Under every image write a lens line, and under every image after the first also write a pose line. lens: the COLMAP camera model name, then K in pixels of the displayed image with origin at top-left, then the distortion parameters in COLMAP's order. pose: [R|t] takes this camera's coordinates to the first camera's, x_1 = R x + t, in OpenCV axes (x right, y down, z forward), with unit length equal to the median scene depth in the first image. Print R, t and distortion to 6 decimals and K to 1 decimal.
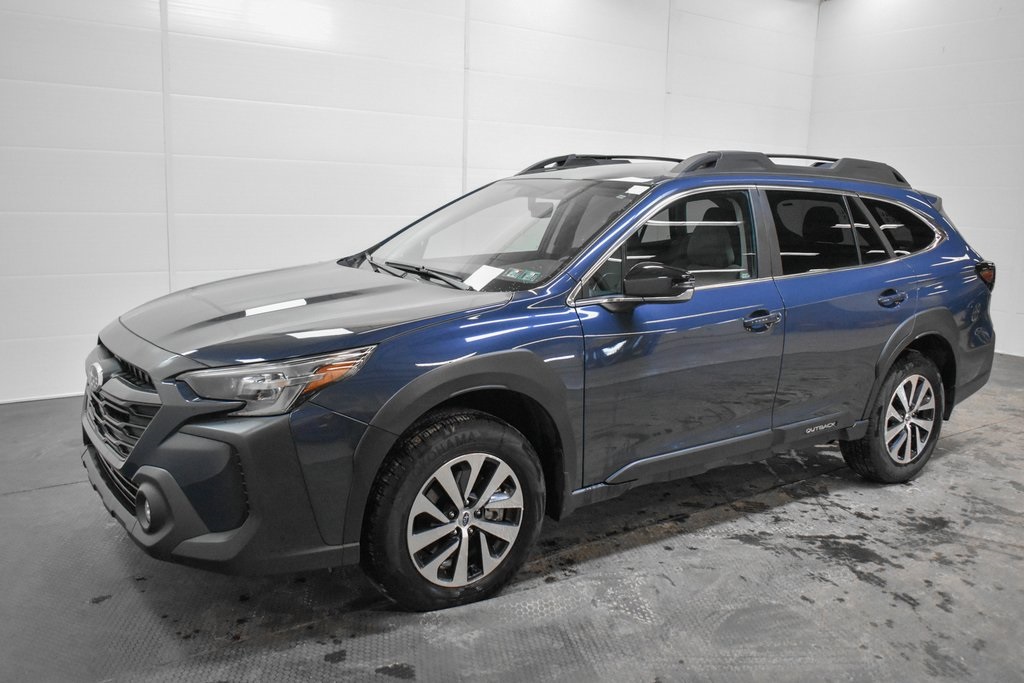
lens RADIAL K [[851.2, 0, 506.4], [0, 851.2, 333.2], [0, 0, 1]] dist [-0.003241, -0.000570]
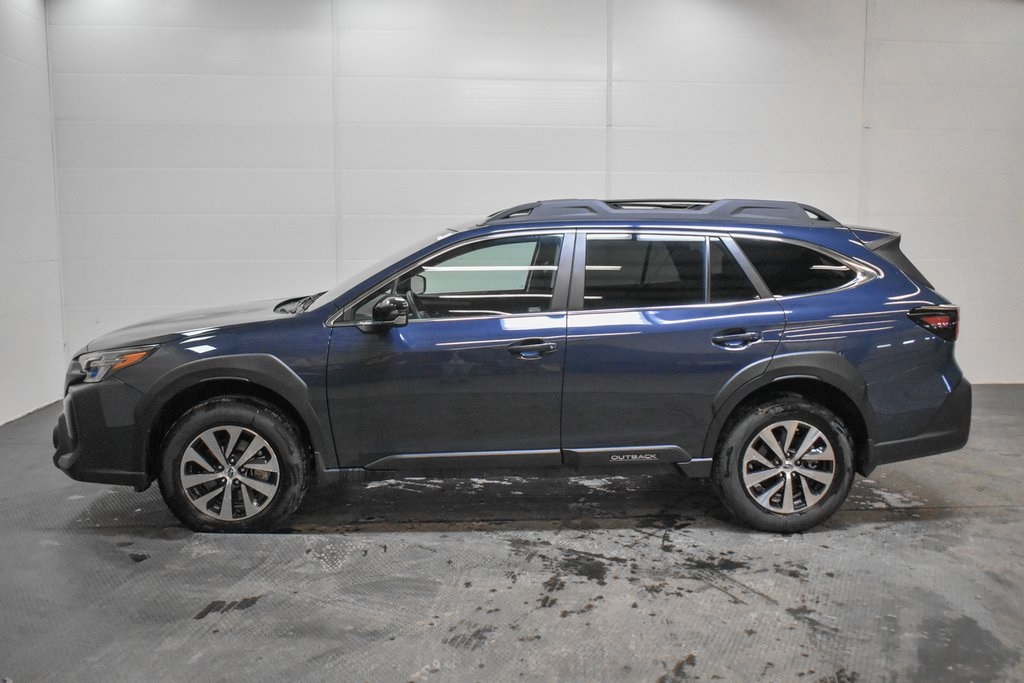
lens RADIAL K [[872.7, 0, 509.3], [0, 872.7, 344.2], [0, 0, 1]] dist [-0.024958, 0.007064]
pose [[0.855963, 0.041425, -0.515376, 0.835520], [-0.064159, 0.997591, -0.026373, 0.010932], [0.513042, 0.055640, 0.856559, -0.007313]]
